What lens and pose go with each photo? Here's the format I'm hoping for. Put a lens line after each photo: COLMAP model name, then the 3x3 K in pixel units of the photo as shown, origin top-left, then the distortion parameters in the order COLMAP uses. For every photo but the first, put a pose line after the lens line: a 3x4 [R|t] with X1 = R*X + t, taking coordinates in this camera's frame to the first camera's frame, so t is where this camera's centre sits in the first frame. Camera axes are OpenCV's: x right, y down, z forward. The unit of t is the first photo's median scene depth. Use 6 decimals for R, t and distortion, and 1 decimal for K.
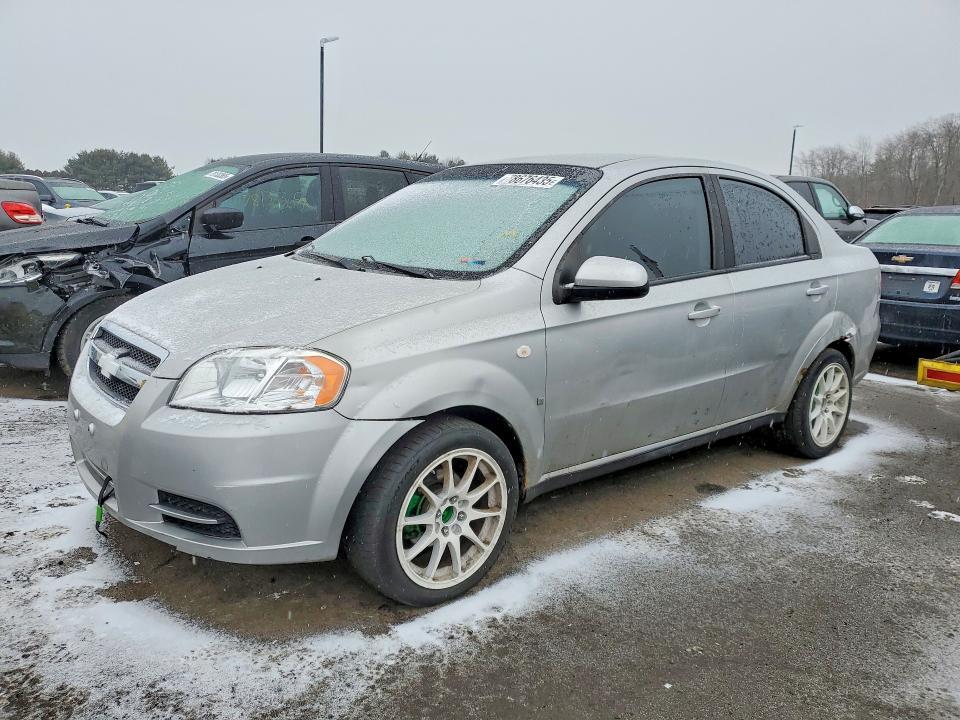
lens RADIAL K [[758.8, 0, 458.6], [0, 758.8, 360.3], [0, 0, 1]] dist [0.012271, 0.003783]
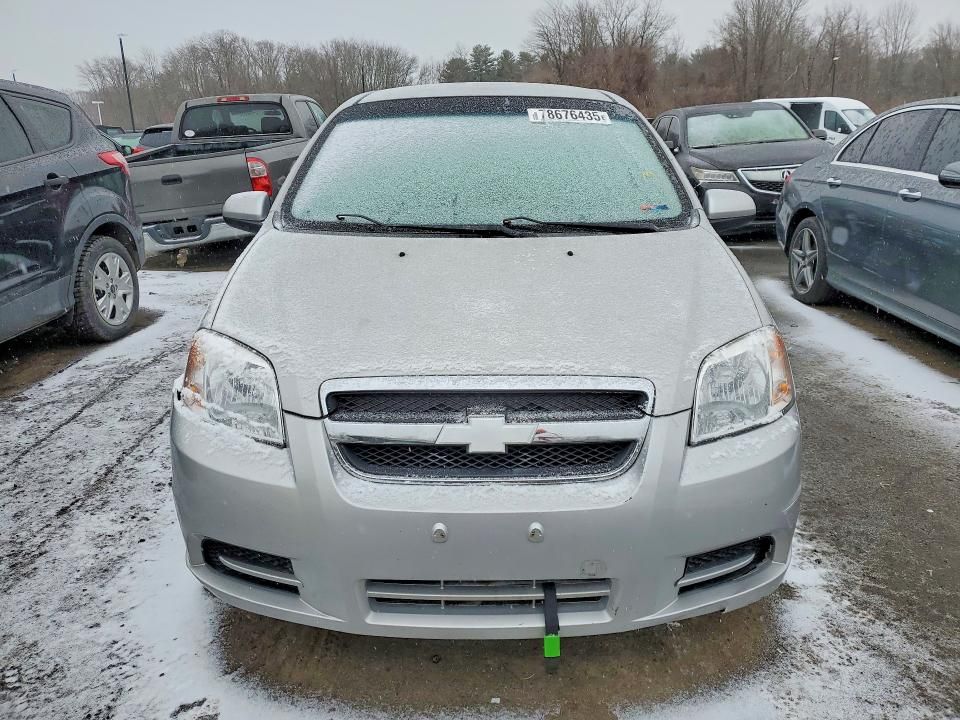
lens RADIAL K [[758.8, 0, 458.6], [0, 758.8, 360.3], [0, 0, 1]] dist [0.012271, 0.003783]
pose [[0.631620, -0.260315, 0.730268, -1.040242], [0.180334, 0.965438, 0.188170, -0.201017], [-0.754013, 0.012840, 0.656734, 0.677083]]
